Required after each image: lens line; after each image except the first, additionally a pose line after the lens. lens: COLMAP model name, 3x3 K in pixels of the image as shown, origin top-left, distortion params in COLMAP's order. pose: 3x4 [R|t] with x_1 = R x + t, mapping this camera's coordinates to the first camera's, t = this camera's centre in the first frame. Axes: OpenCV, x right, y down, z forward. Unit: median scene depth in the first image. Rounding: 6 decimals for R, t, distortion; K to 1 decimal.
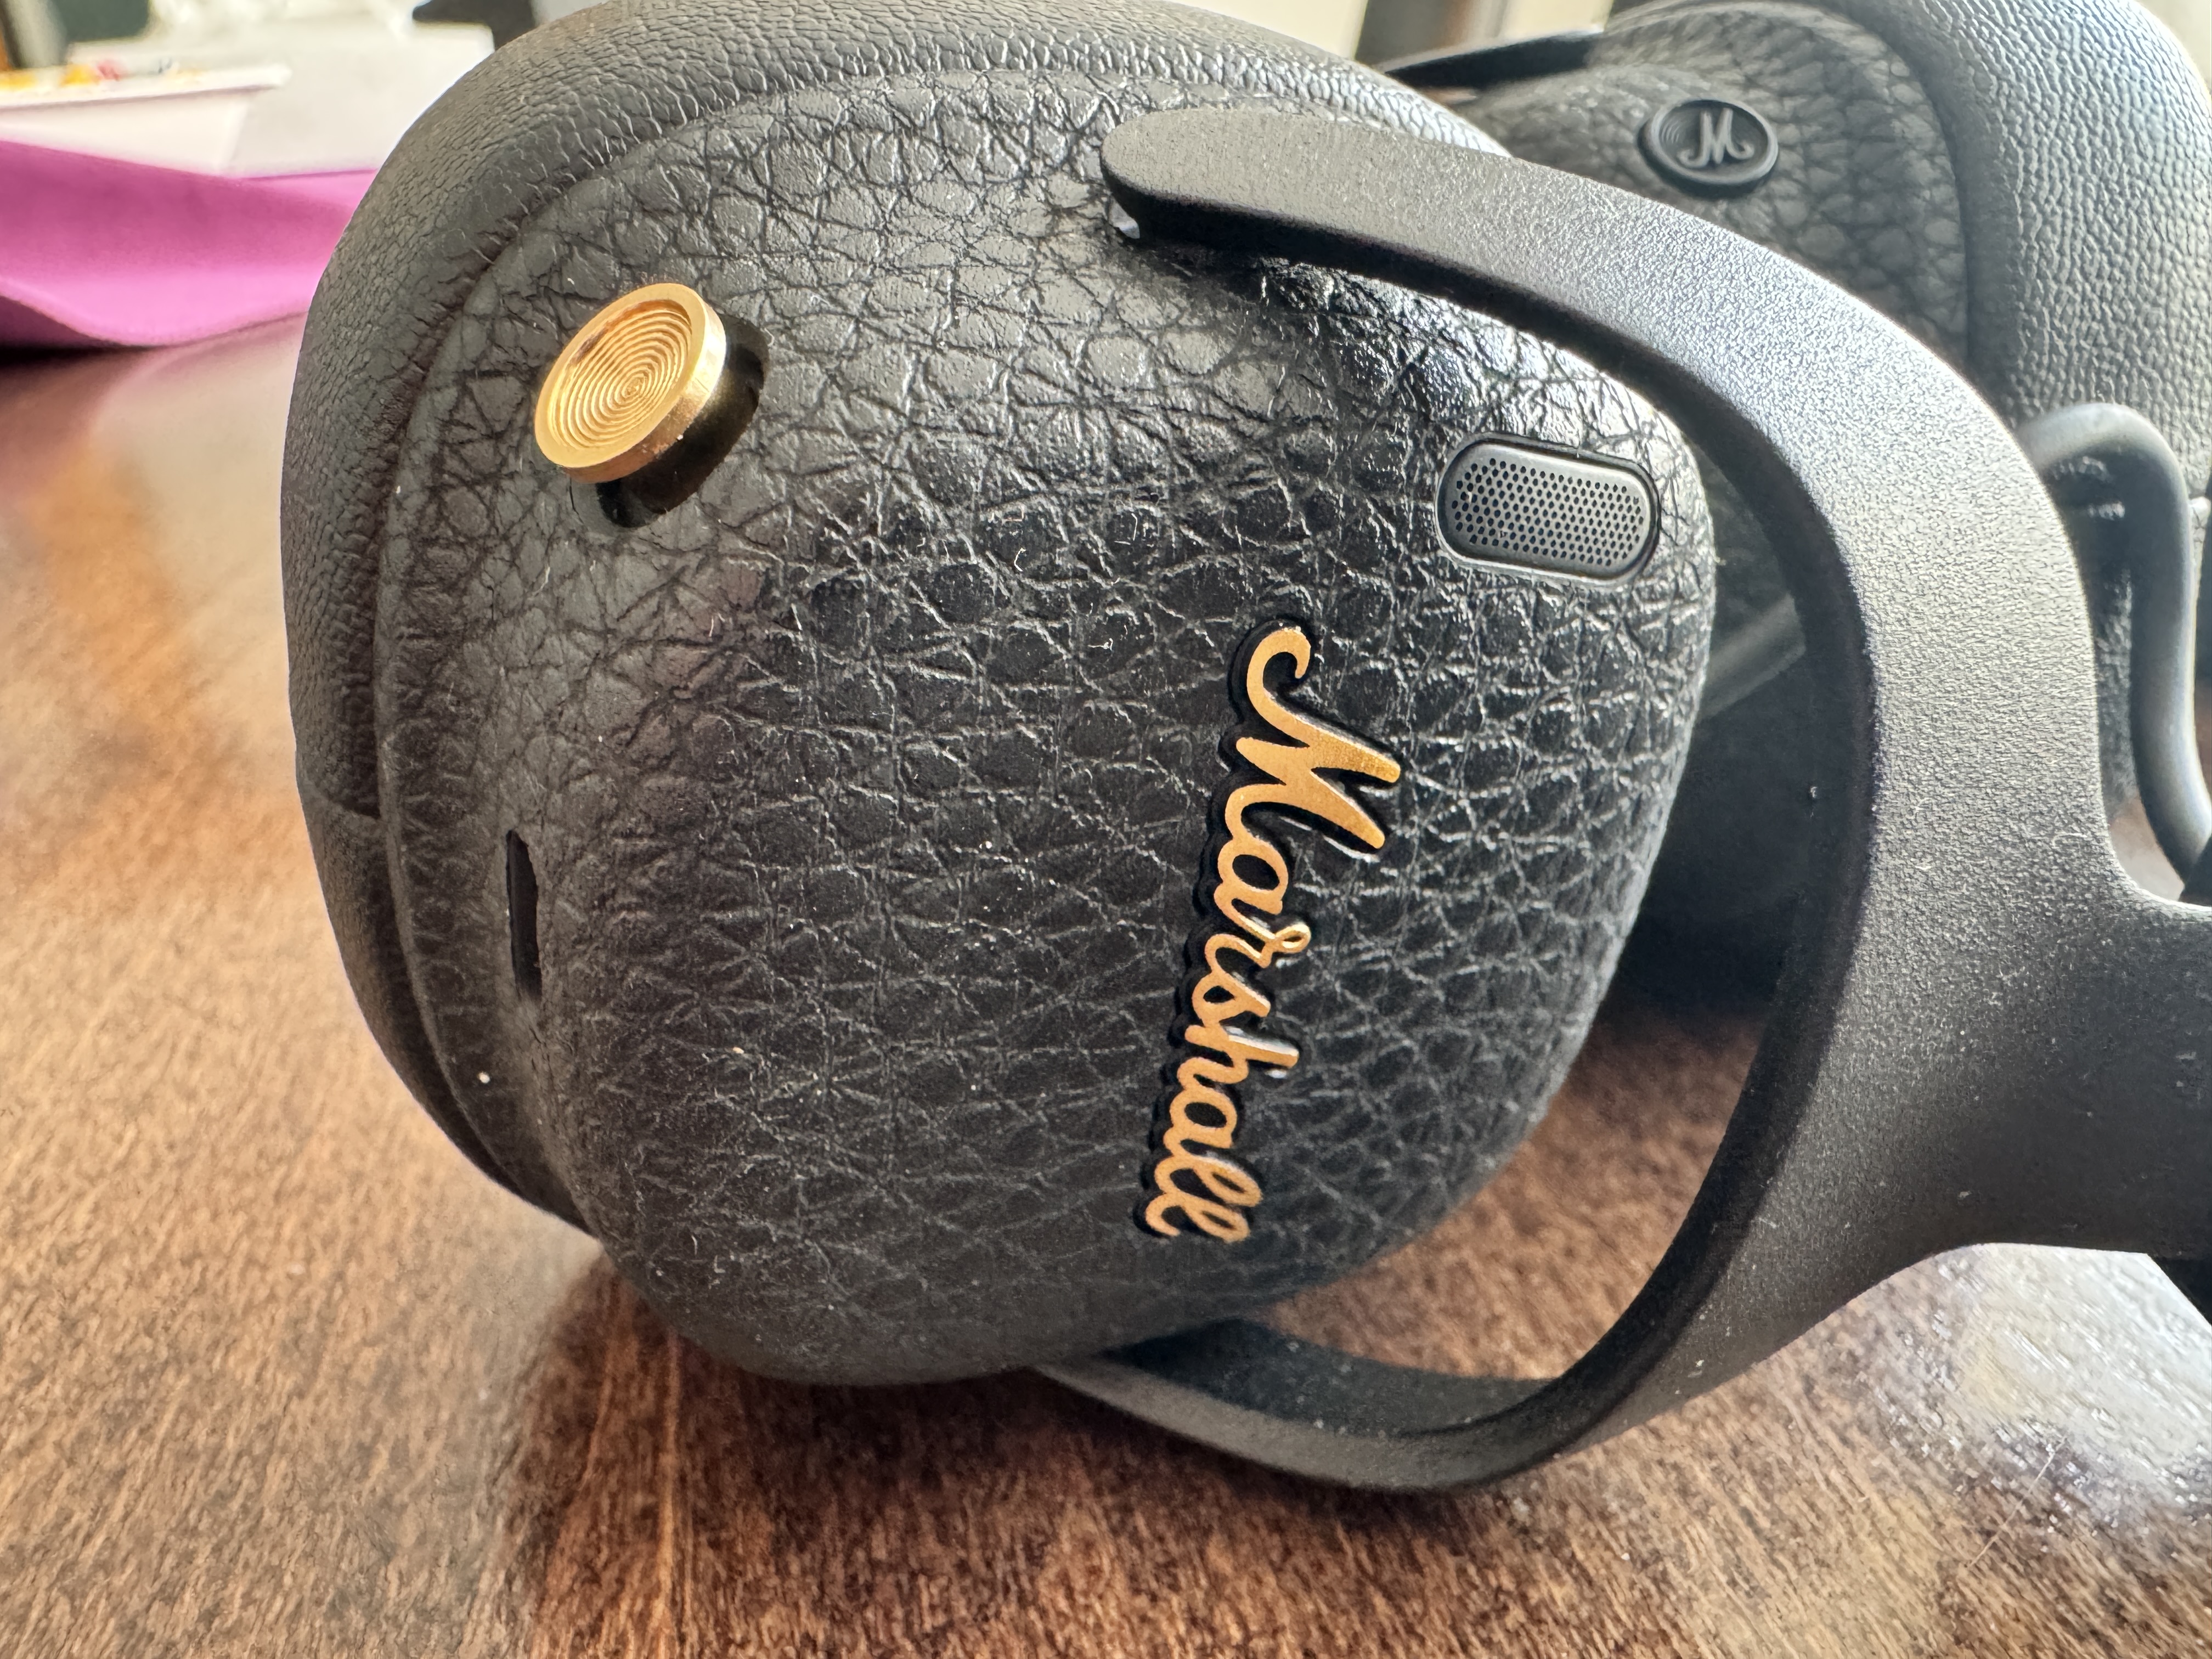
lens RADIAL K [[1617.0, 0, 1032.2], [0, 1617.0, 832.2], [0, 0, 1]] dist [-0.001798, -0.008821]
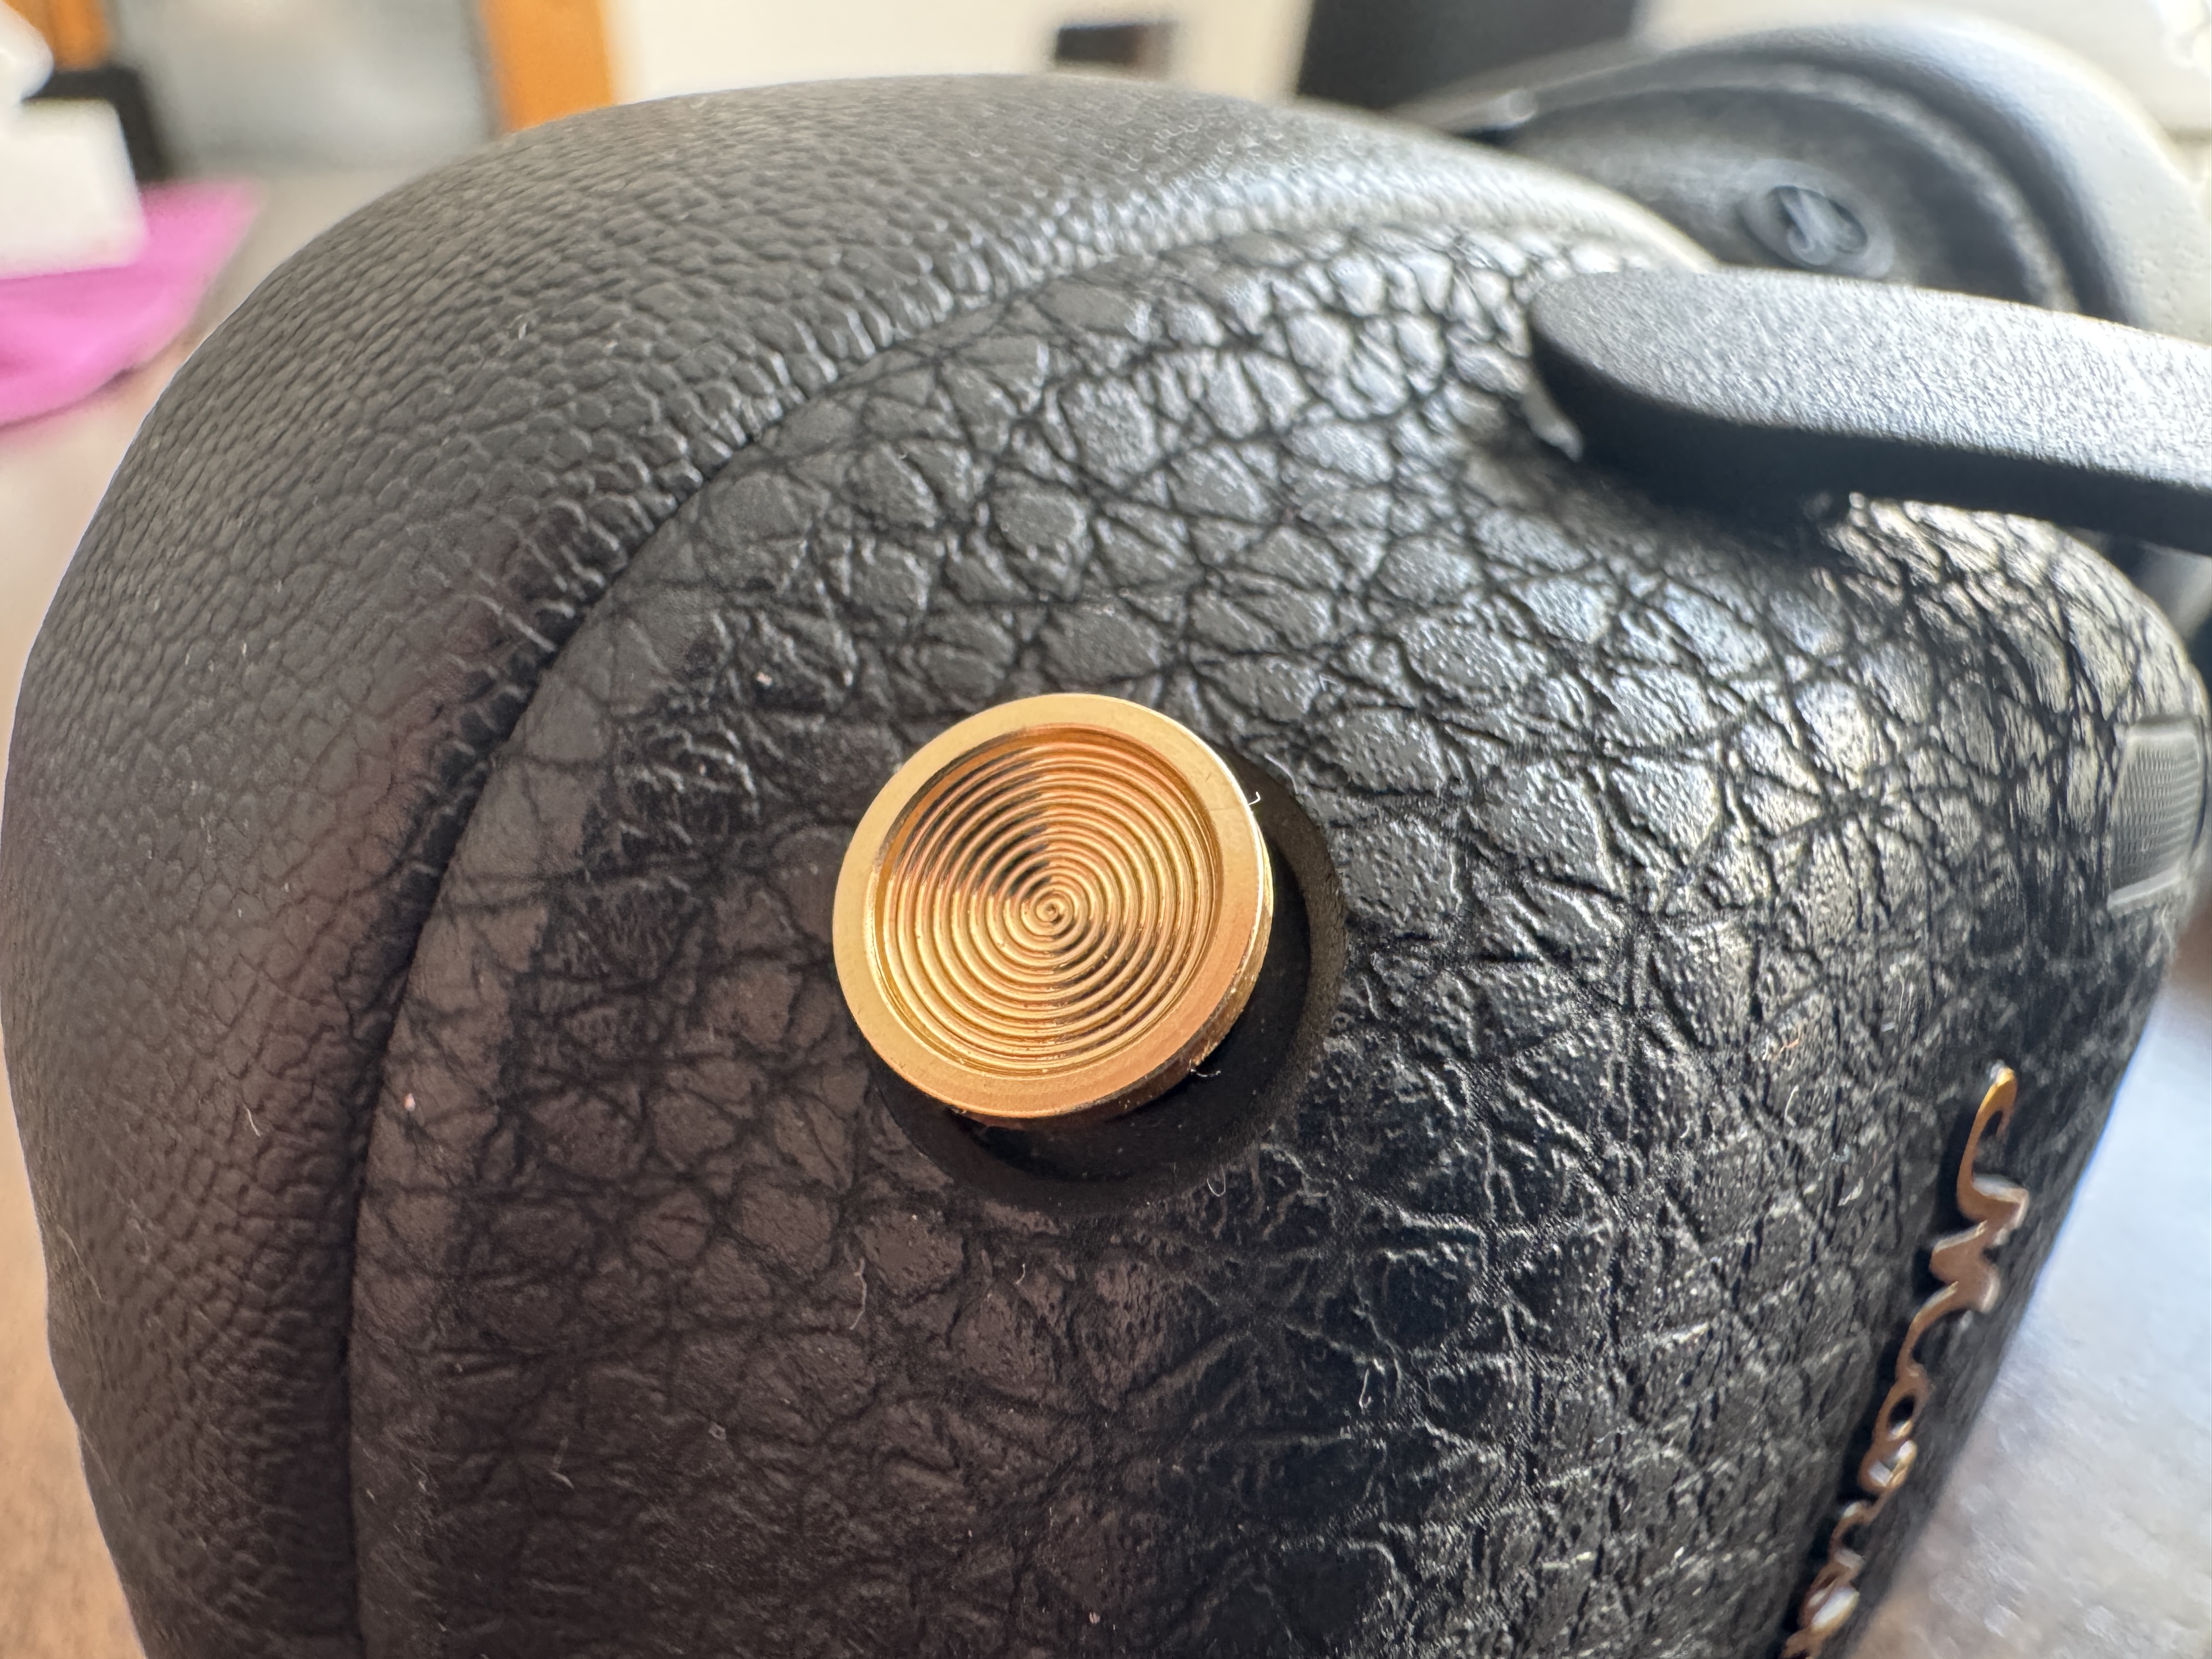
lens RADIAL K [[1617.0, 0, 1032.2], [0, 1617.0, 832.2], [0, 0, 1]] dist [-0.001798, -0.008821]
pose [[0.944921, -0.159261, 0.285939, -0.386231], [0.173102, 0.984620, -0.023627, -0.284362], [-0.277778, 0.071823, 0.957957, 0.515513]]
